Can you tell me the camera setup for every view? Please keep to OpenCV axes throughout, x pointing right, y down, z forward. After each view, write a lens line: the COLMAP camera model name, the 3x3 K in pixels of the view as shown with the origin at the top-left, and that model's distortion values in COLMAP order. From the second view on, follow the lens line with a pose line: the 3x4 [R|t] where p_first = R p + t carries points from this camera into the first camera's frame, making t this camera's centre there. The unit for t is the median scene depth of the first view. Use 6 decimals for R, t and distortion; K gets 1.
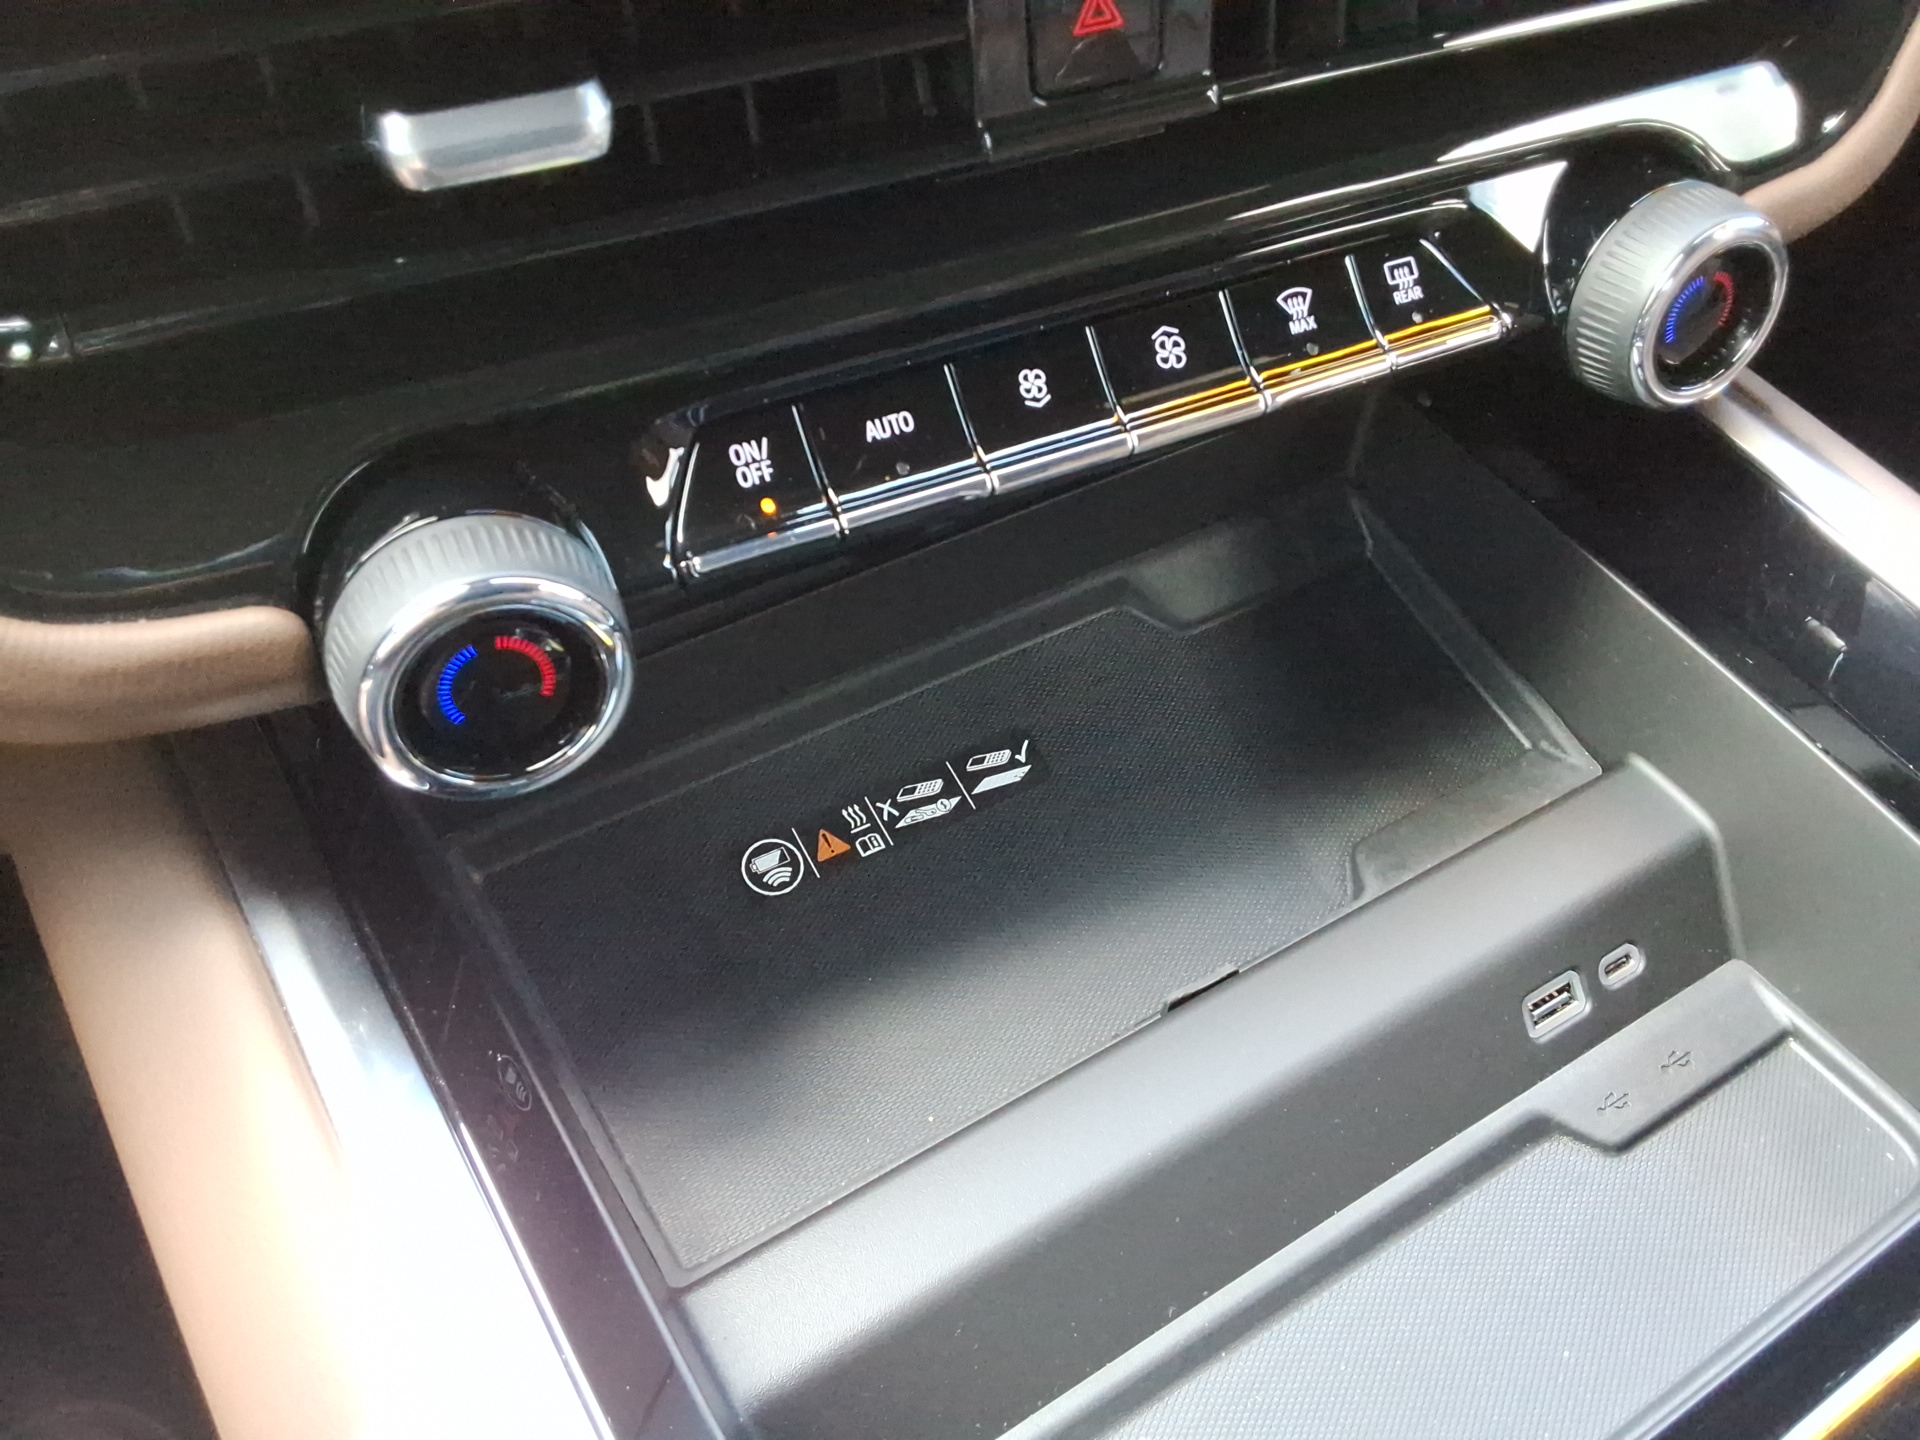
lens RADIAL K [[1554.8, 0, 961.5], [0, 1554.8, 719.0], [0, 0, 1]] dist [0.103127, -0.114906]
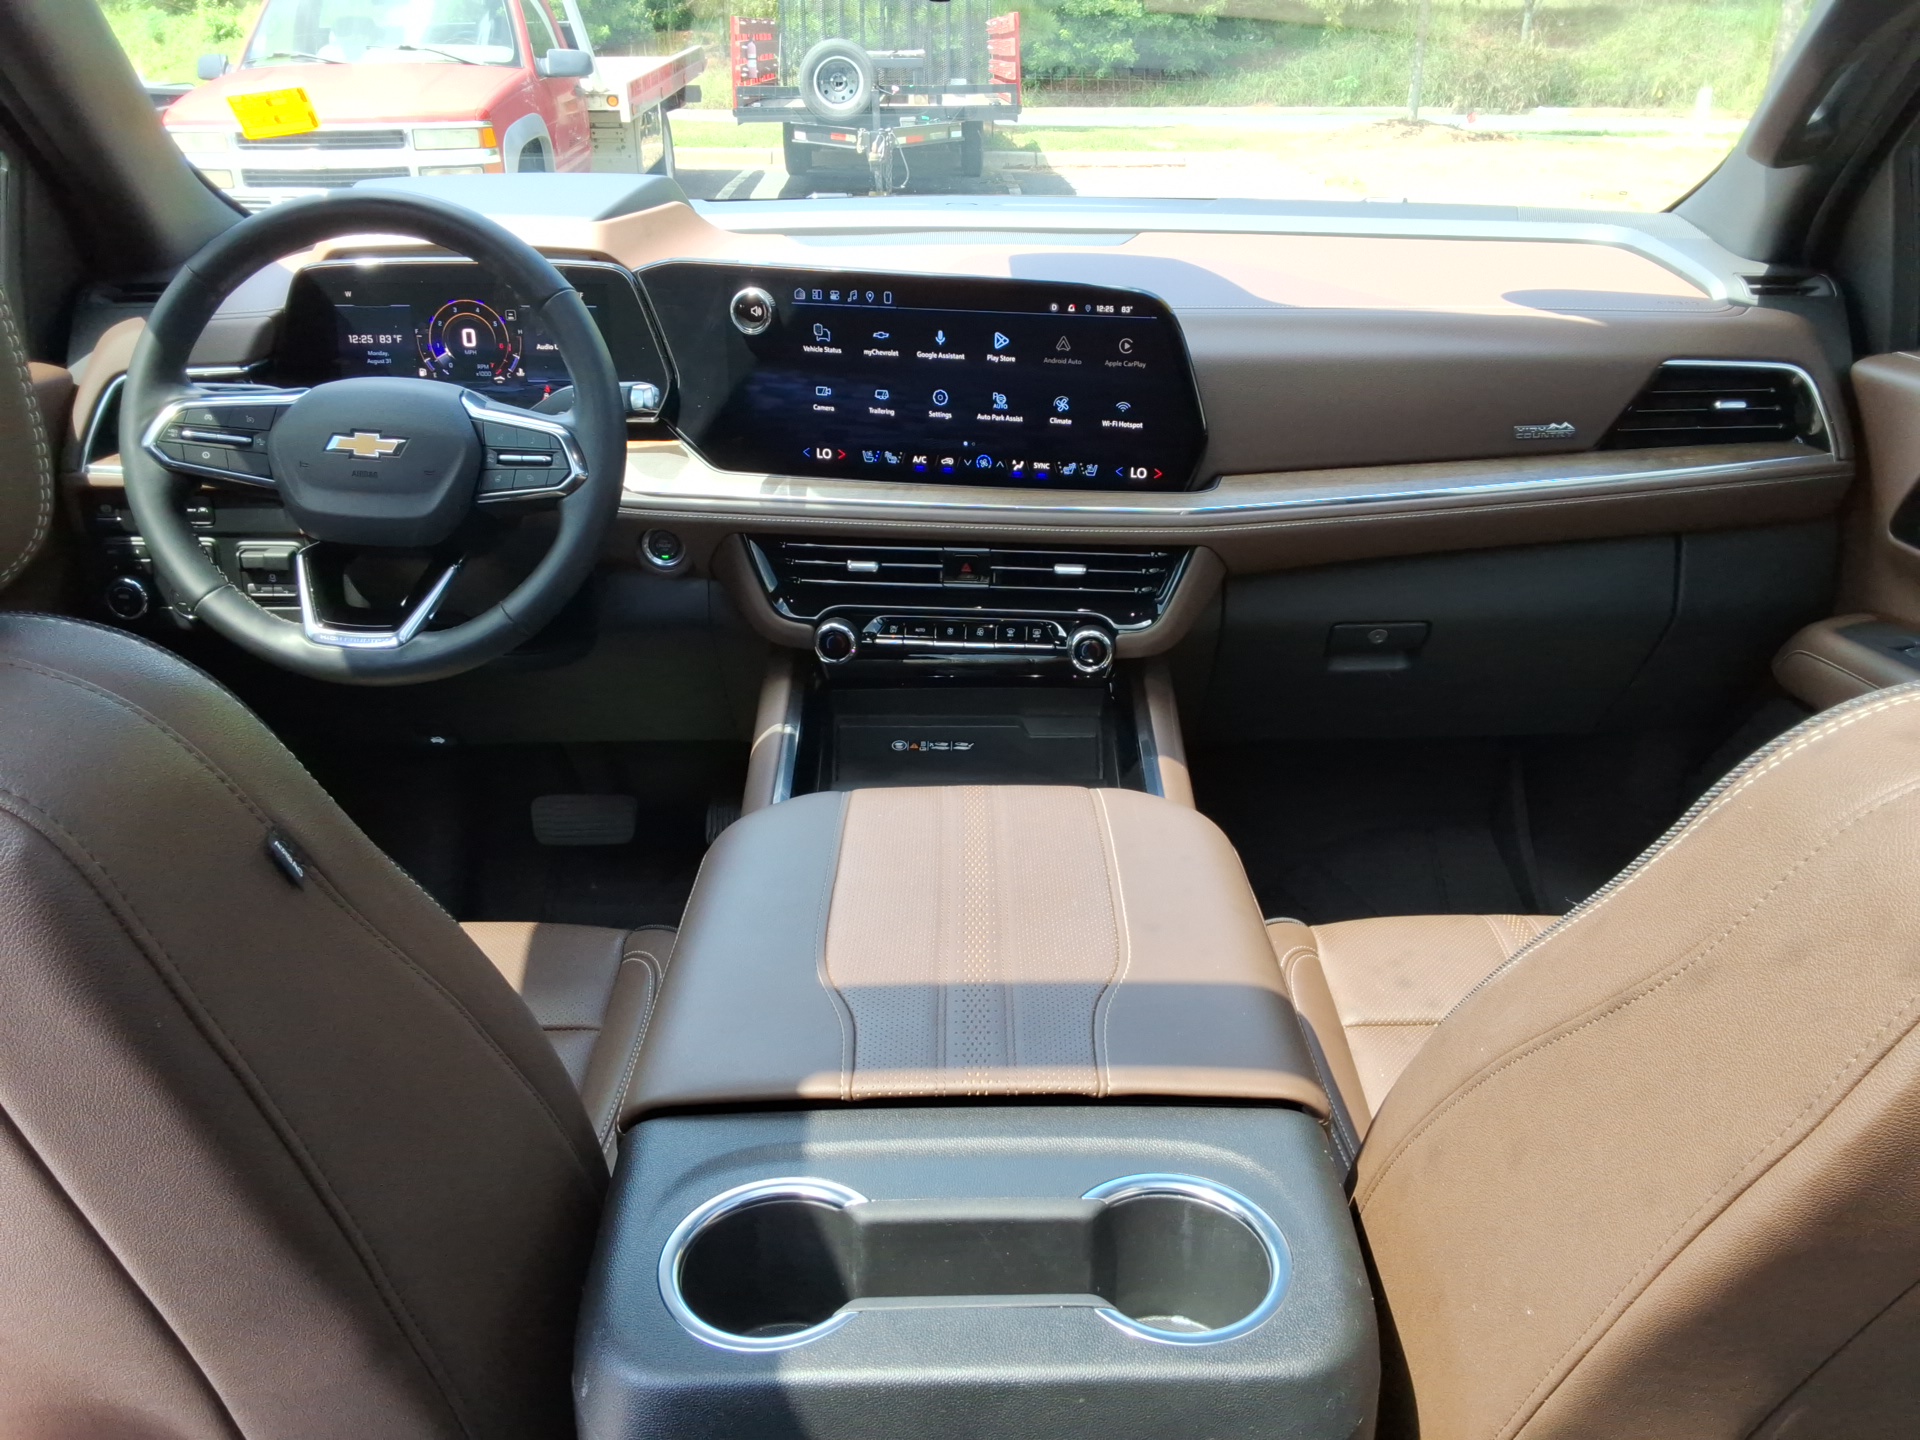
lens RADIAL K [[1548.7, 0, 966.8], [0, 1548.7, 691.4], [0, 0, 1]] dist [0.129415, -0.206565]
pose [[0.858727, 0.191275, -0.475398, 1.975072], [-0.363792, 0.880927, -0.302692, 1.154781], [0.360893, 0.432876, 0.826060, -2.421245]]
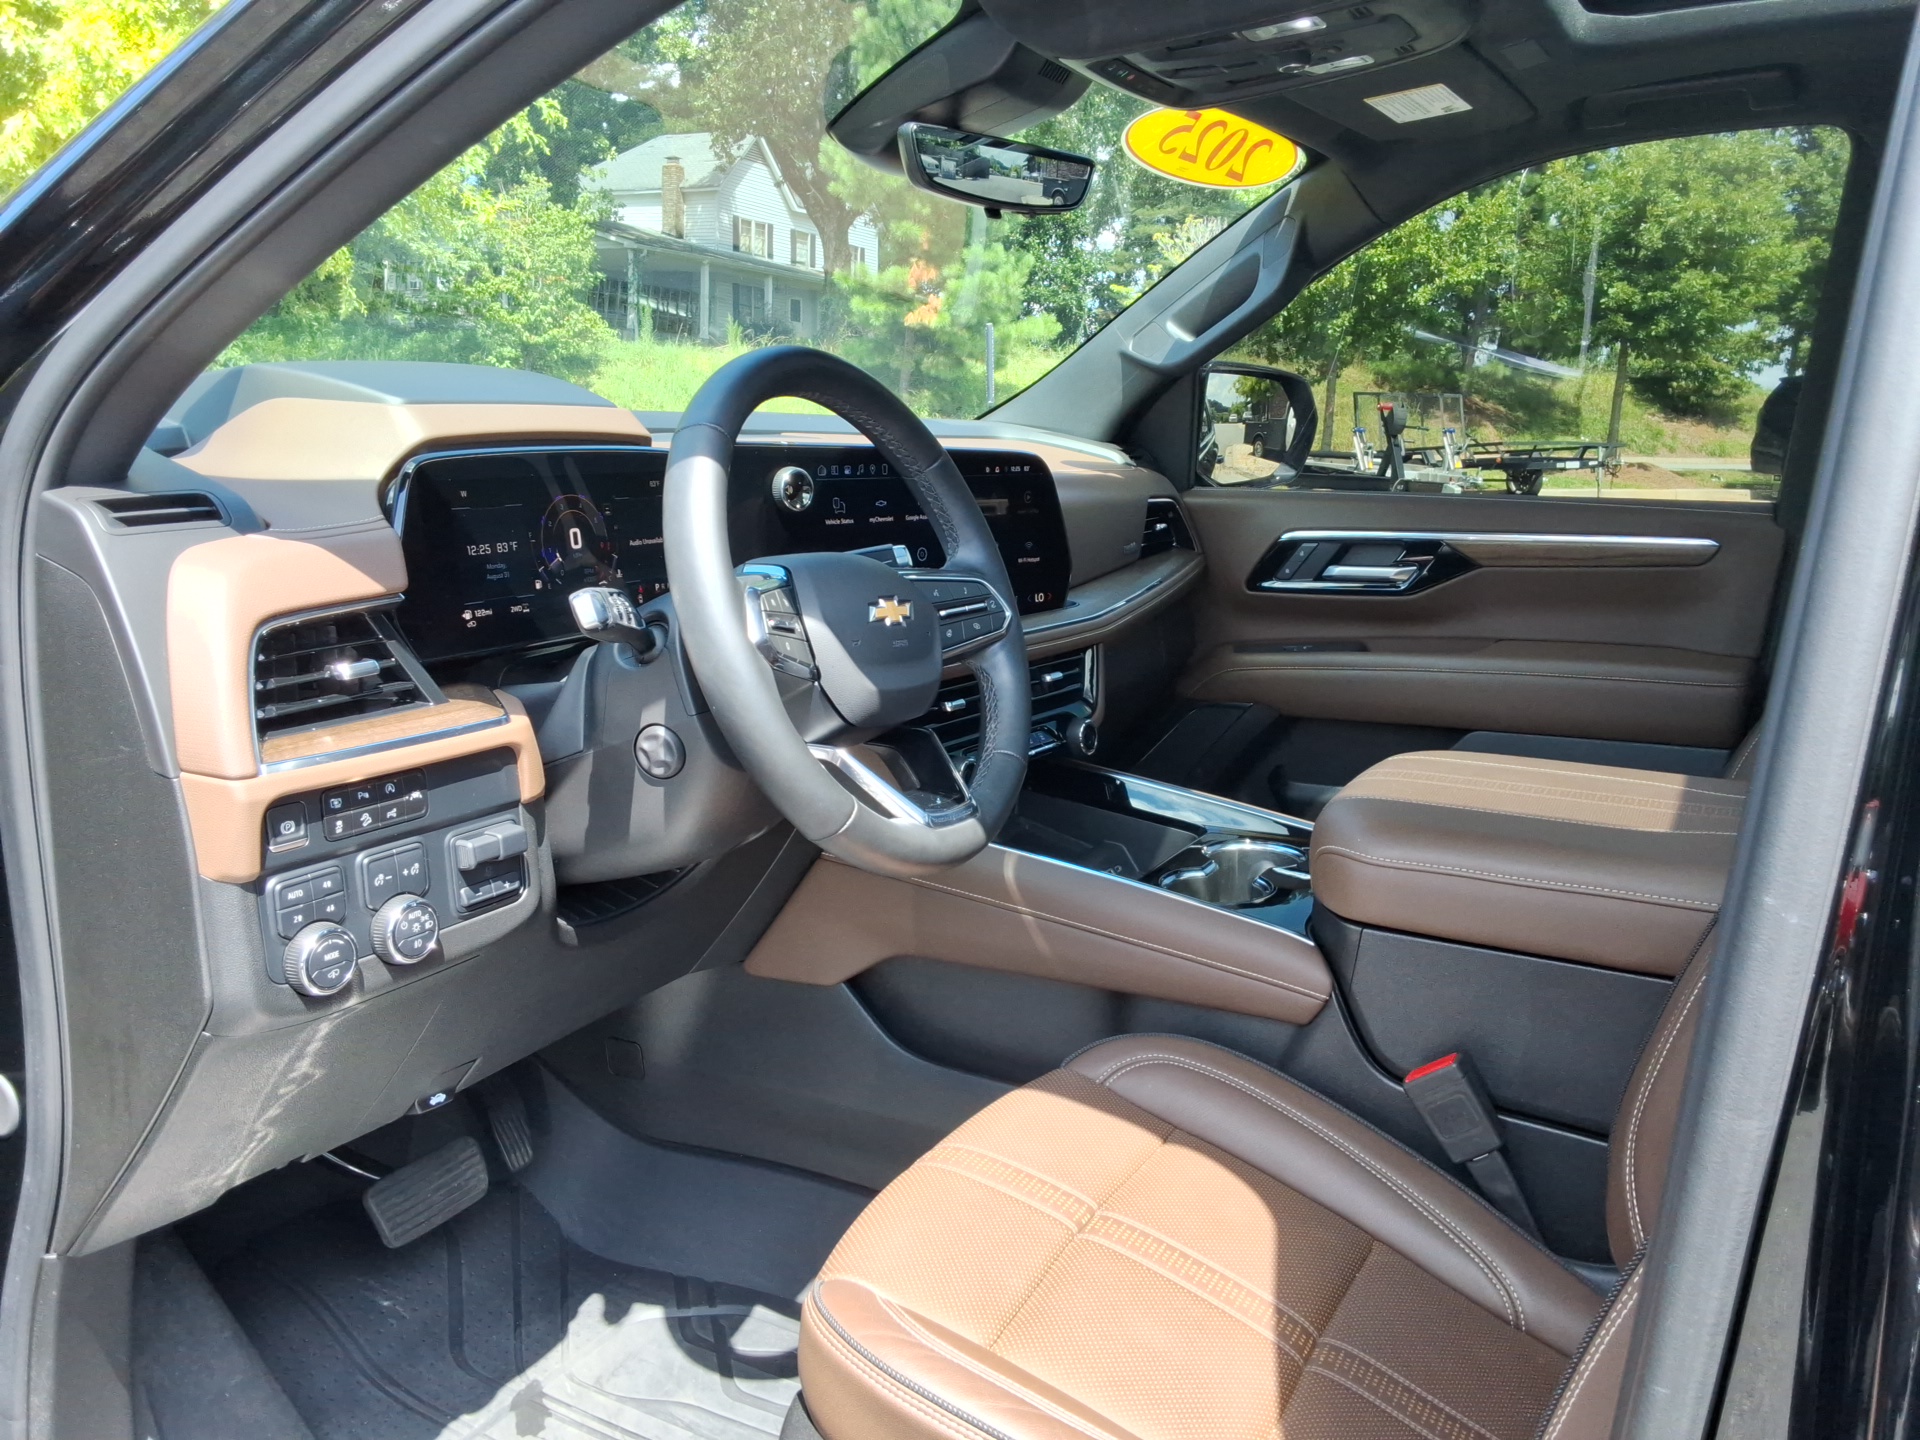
lens RADIAL K [[1544.0, 0, 982.7], [0, 1544.0, 692.7], [0, 0, 1]] dist [0.157962, -0.254870]
pose [[0.857891, -0.082894, 0.507102, -2.234136], [0.356292, 0.807079, -0.470829, 1.760192], [-0.370242, 0.584596, 0.721920, -2.490498]]
